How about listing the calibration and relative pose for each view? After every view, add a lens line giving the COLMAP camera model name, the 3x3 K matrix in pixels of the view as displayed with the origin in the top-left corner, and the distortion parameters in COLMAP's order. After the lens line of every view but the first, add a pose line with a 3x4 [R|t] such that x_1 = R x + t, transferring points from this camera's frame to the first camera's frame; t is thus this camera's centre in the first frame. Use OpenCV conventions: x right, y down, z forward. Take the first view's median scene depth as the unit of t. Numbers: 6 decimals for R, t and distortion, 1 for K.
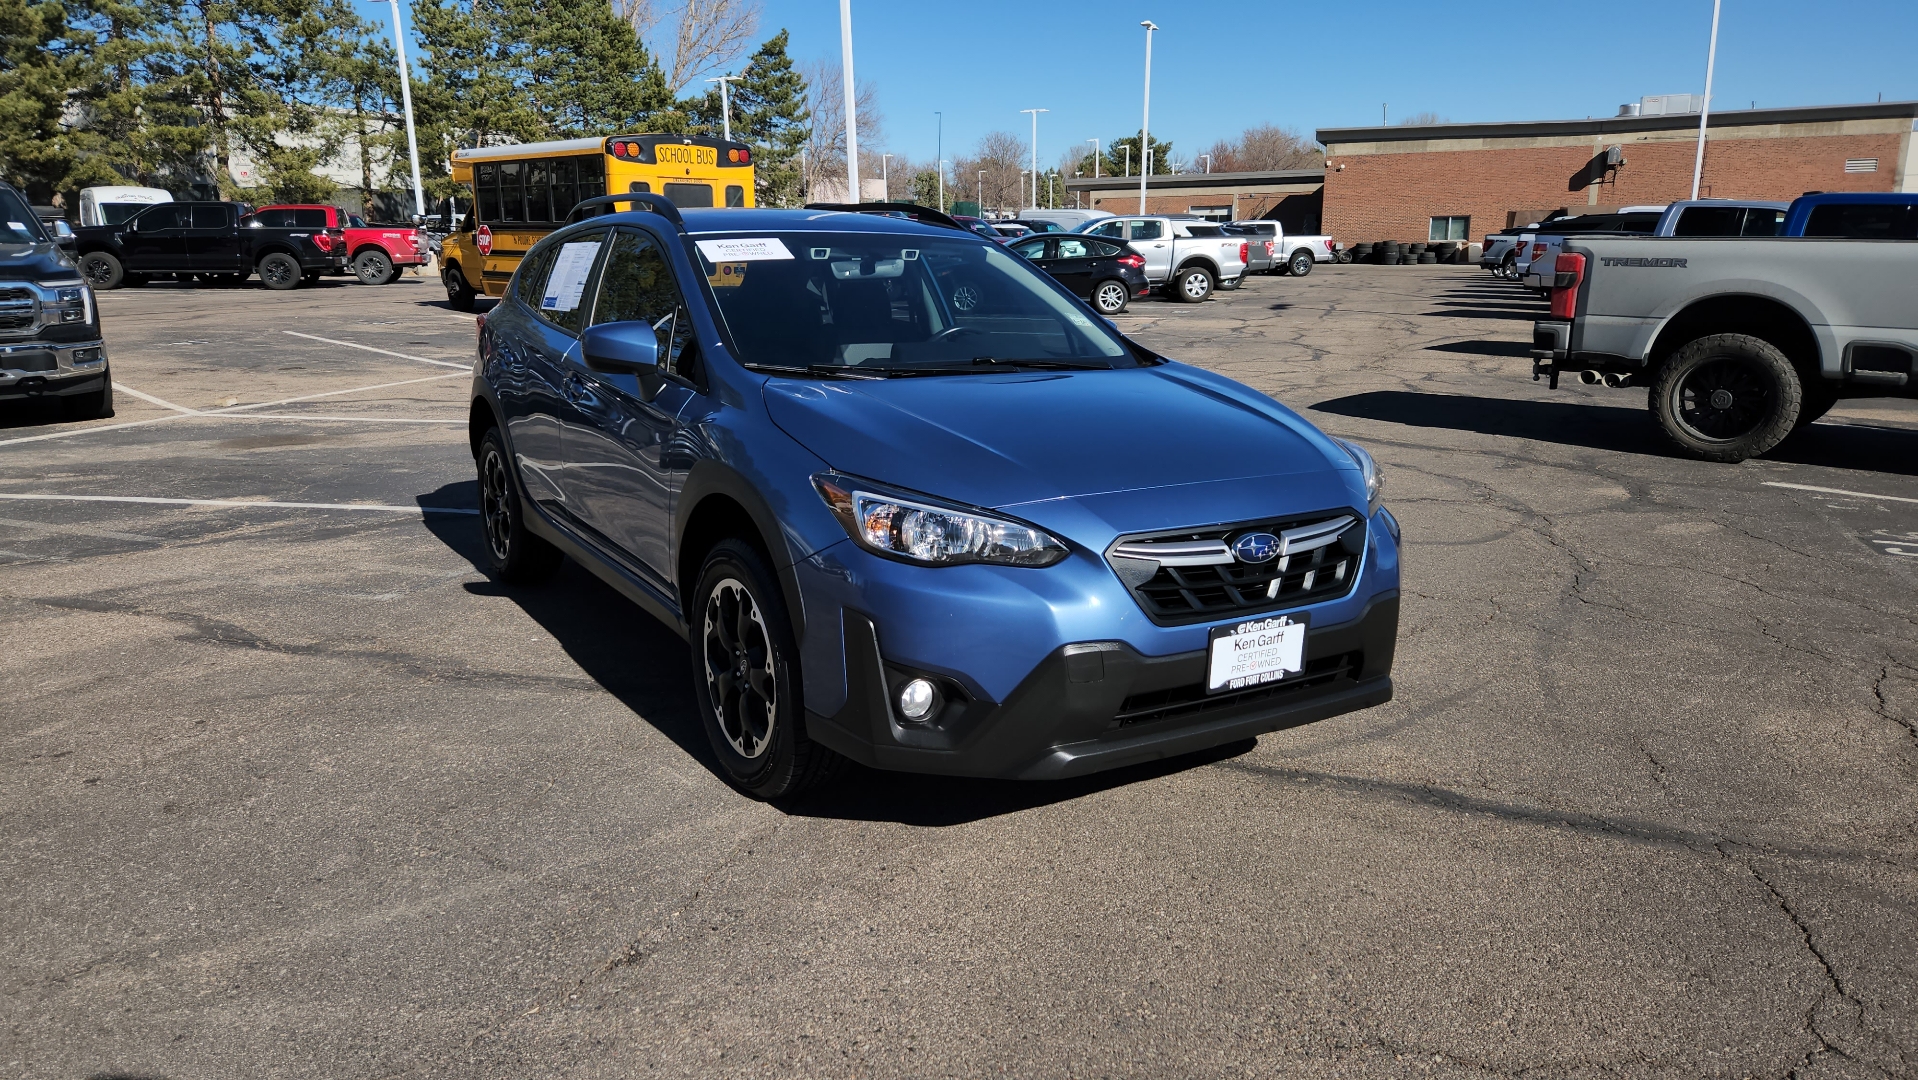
lens RADIAL K [[1288.0, 0, 927.8], [0, 1288.0, 546.9], [0, 0, 1]] dist [0.068864, -0.053315]
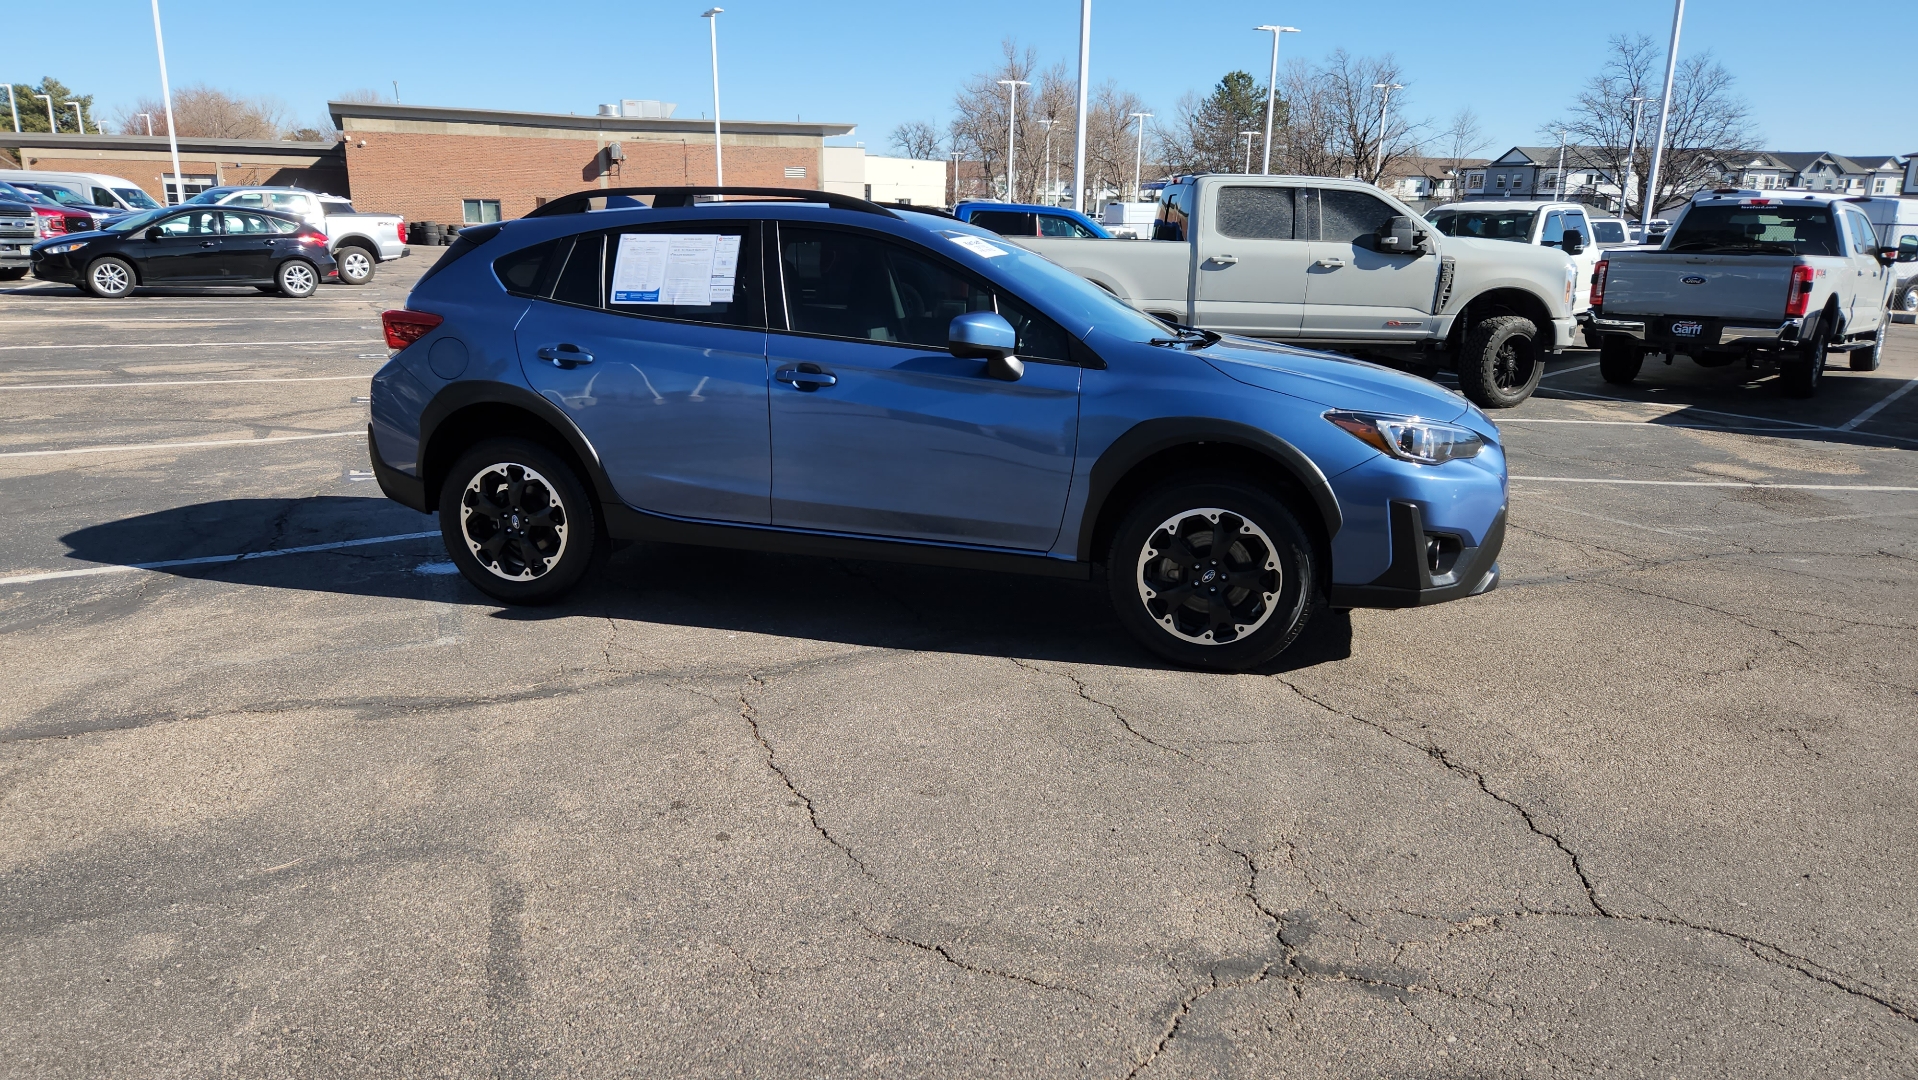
lens RADIAL K [[1288.0, 0, 920.2], [0, 1288.0, 544.4], [0, 0, 1]] dist [0.068864, -0.053315]
pose [[0.735172, -0.146257, 0.661914, -0.105387], [0.137727, 0.988308, 0.065407, -0.005414], [-0.663742, 0.043078, 0.746720, 0.020147]]
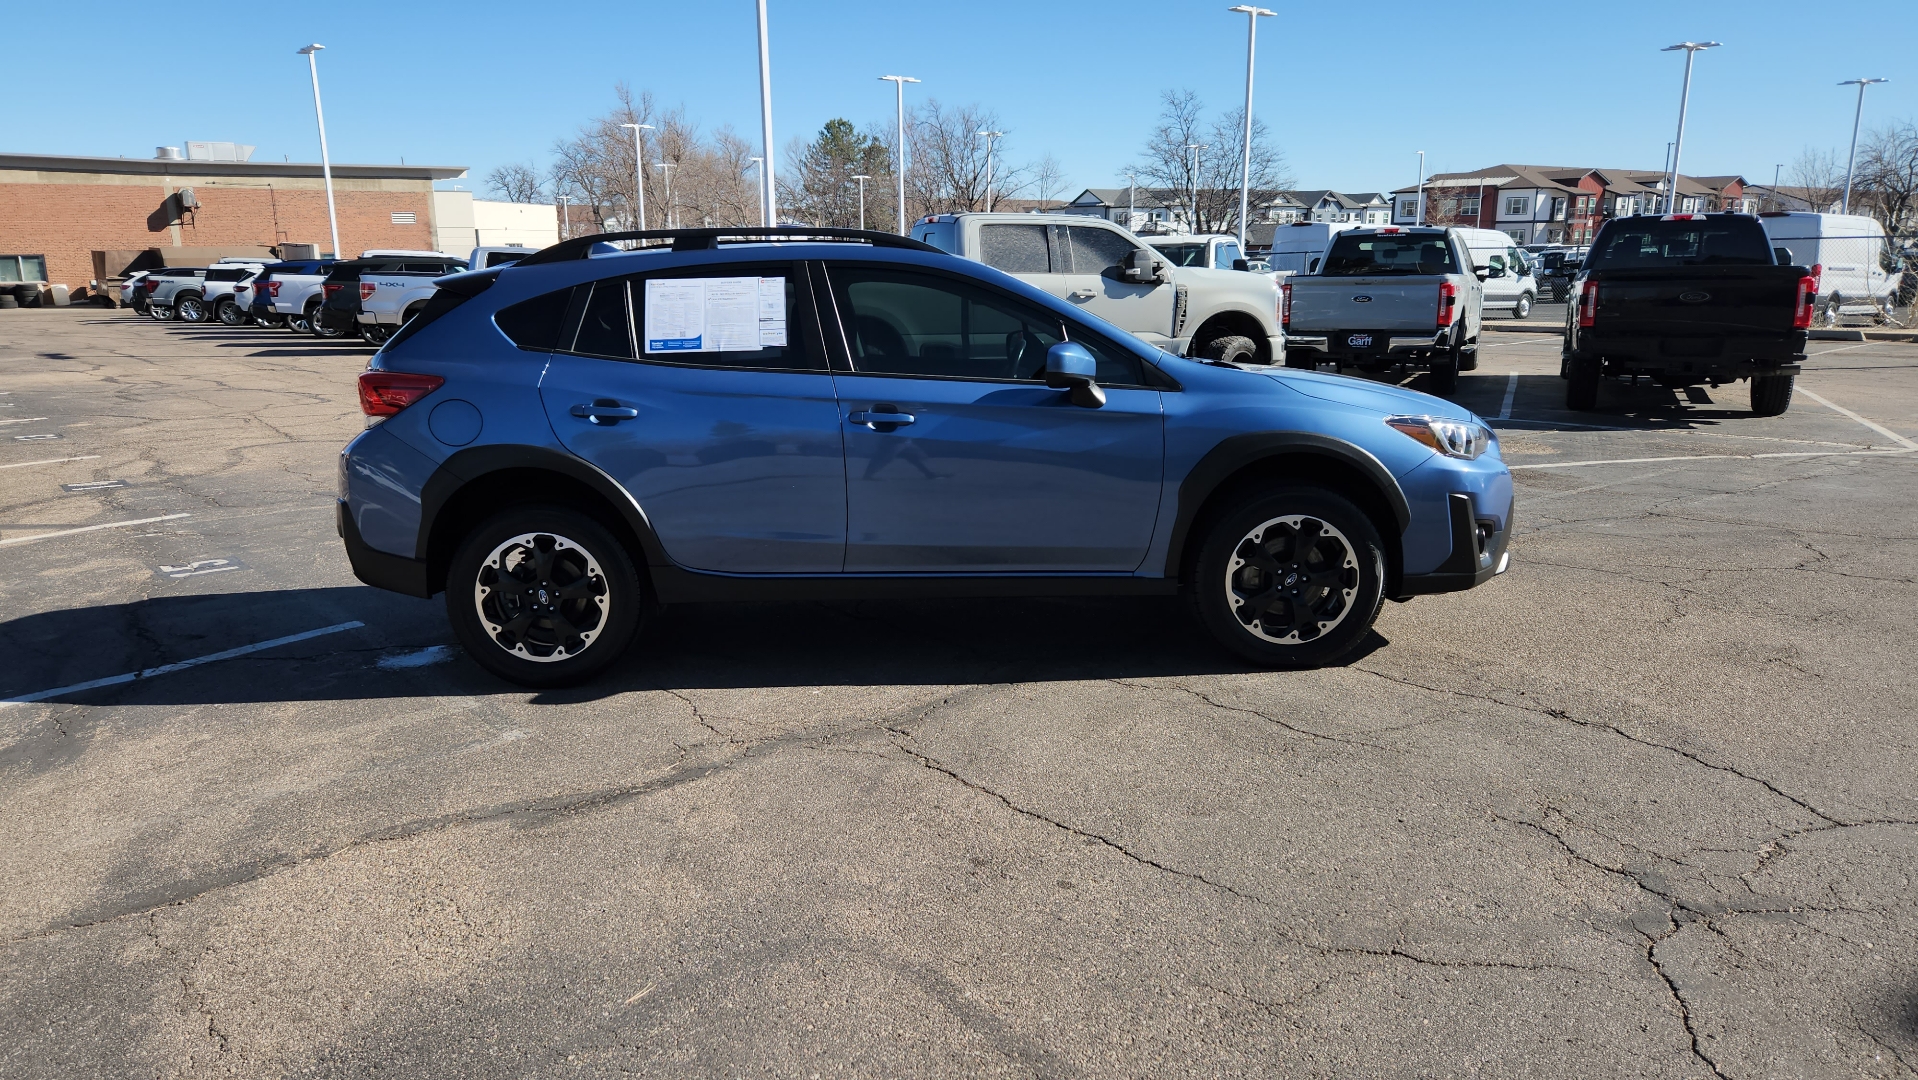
lens RADIAL K [[1288.0, 0, 922.3], [0, 1288.0, 536.7], [0, 0, 1]] dist [0.068864, -0.053315]
pose [[0.505527, -0.177282, 0.844402, -0.130449], [0.209328, 0.974625, 0.079301, -0.012330], [-0.837033, 0.136668, 0.529809, 0.052304]]
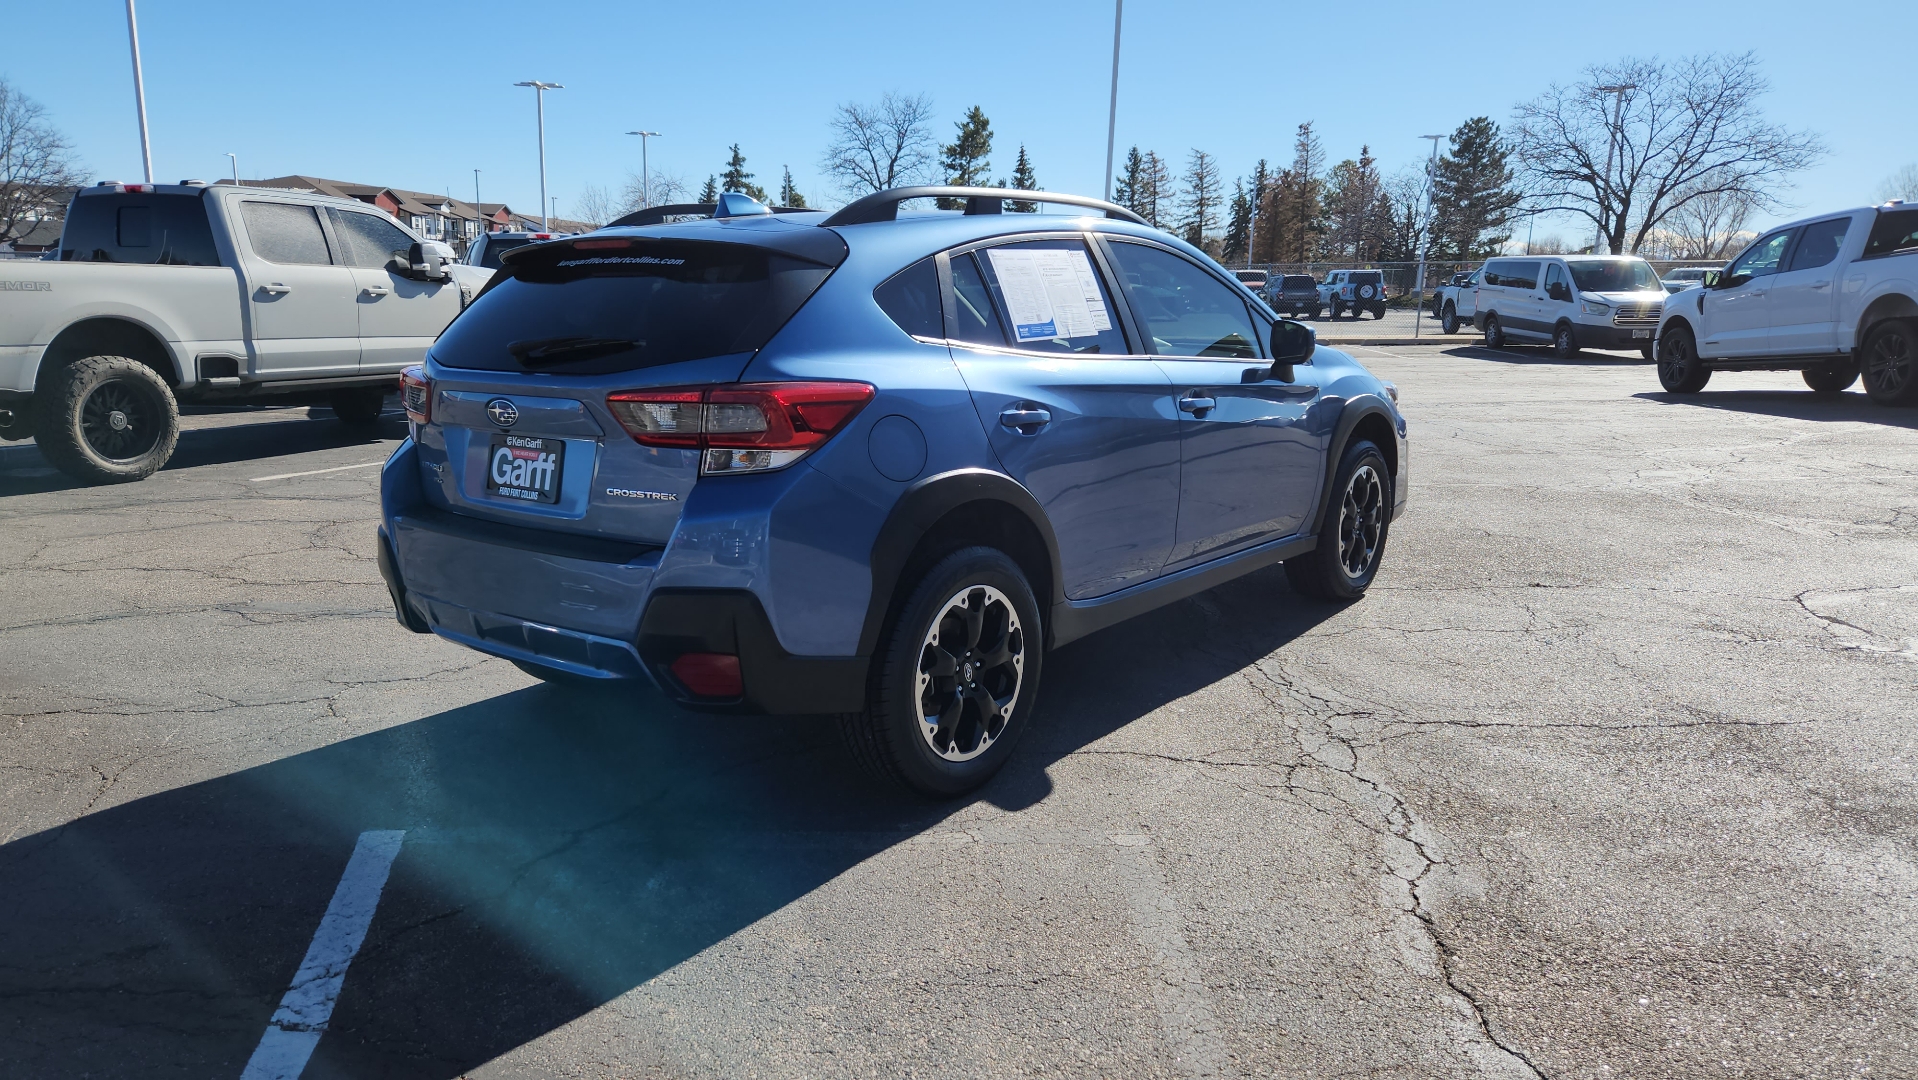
lens RADIAL K [[1287.4, 0, 935.2], [0, 1287.4, 536.2], [0, 0, 1]] dist [0.069382, -0.056601]
pose [[-0.341892, -0.181542, 0.922037, -0.127302], [0.212575, 0.940790, 0.264057, -0.037414], [-0.915381, 0.286281, -0.283058, 0.170285]]
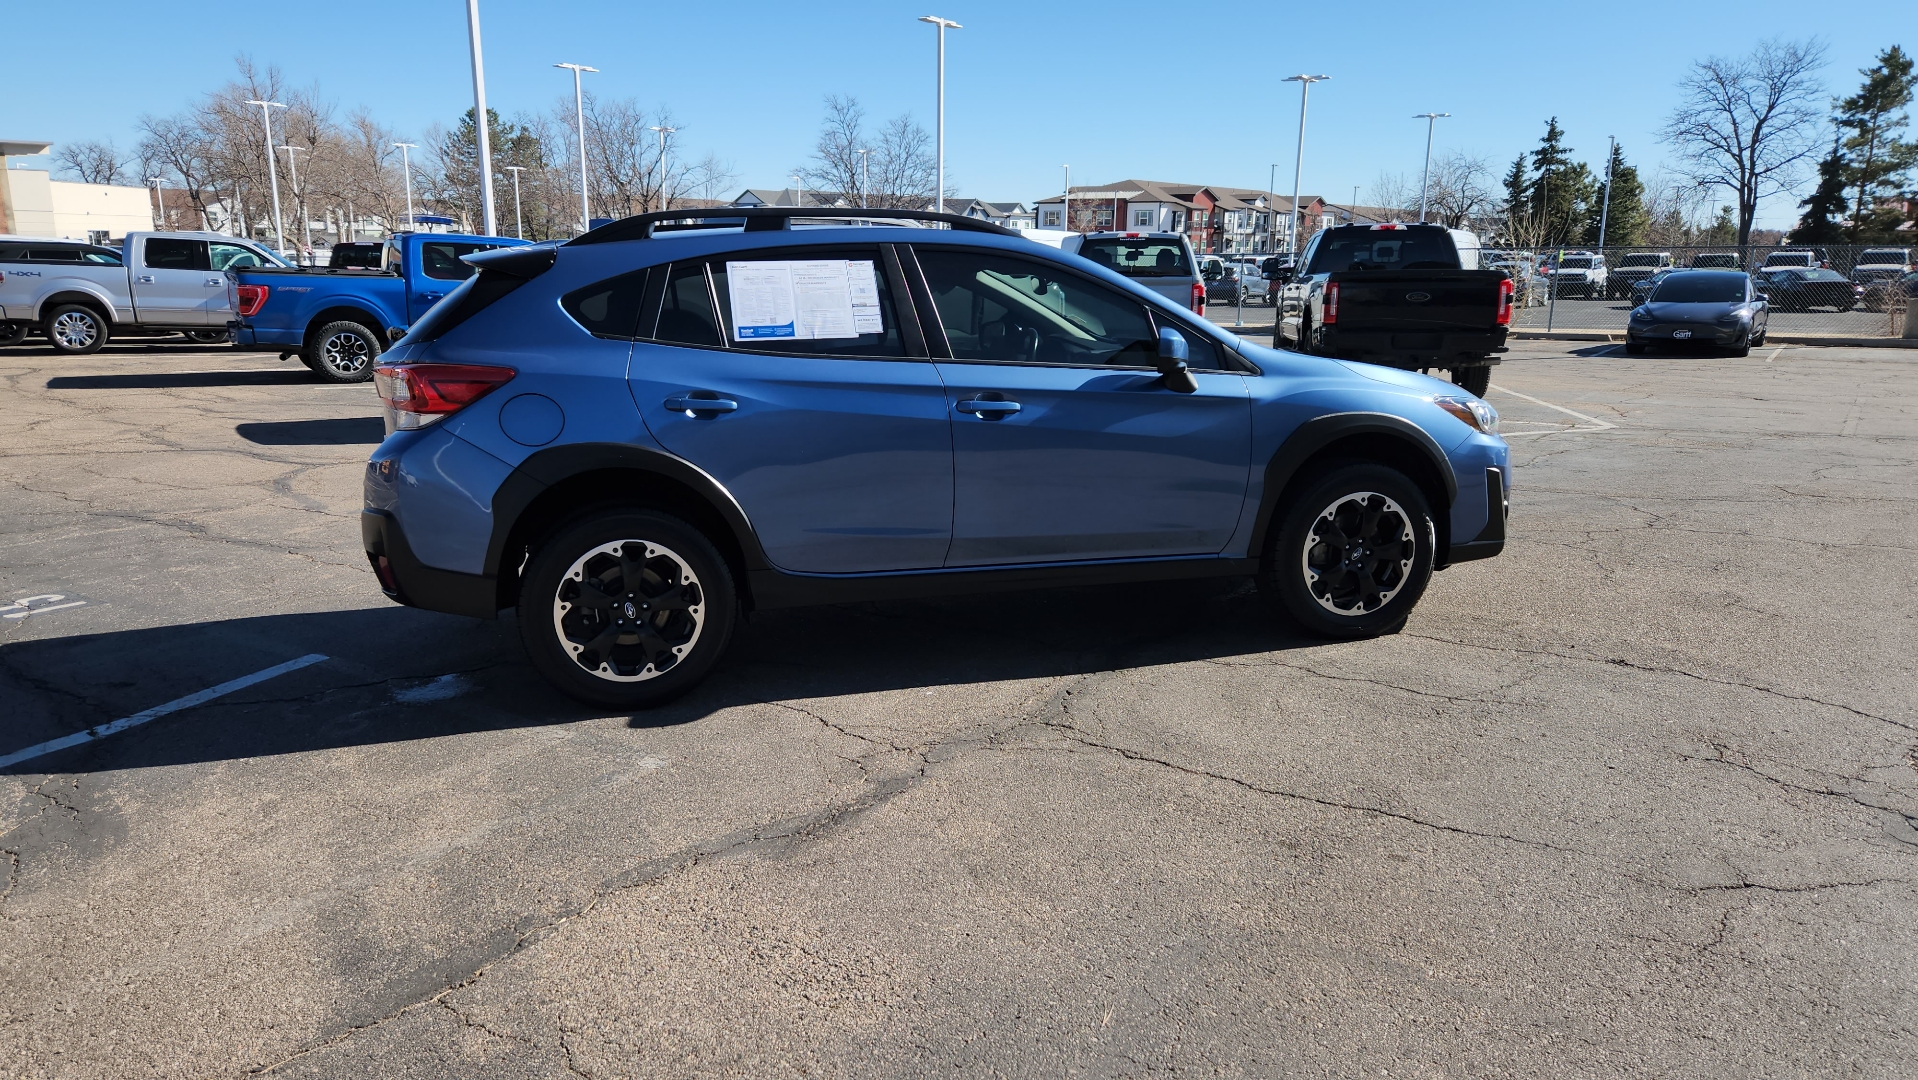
lens RADIAL K [[1287.4, 0, 919.9], [0, 1287.4, 536.2], [0, 0, 1]] dist [0.069382, -0.056601]
pose [[0.266263, -0.192654, 0.944451, -0.142545], [0.223009, 0.965550, 0.134087, -0.019811], [-0.937748, 0.174919, 0.300054, 0.089515]]
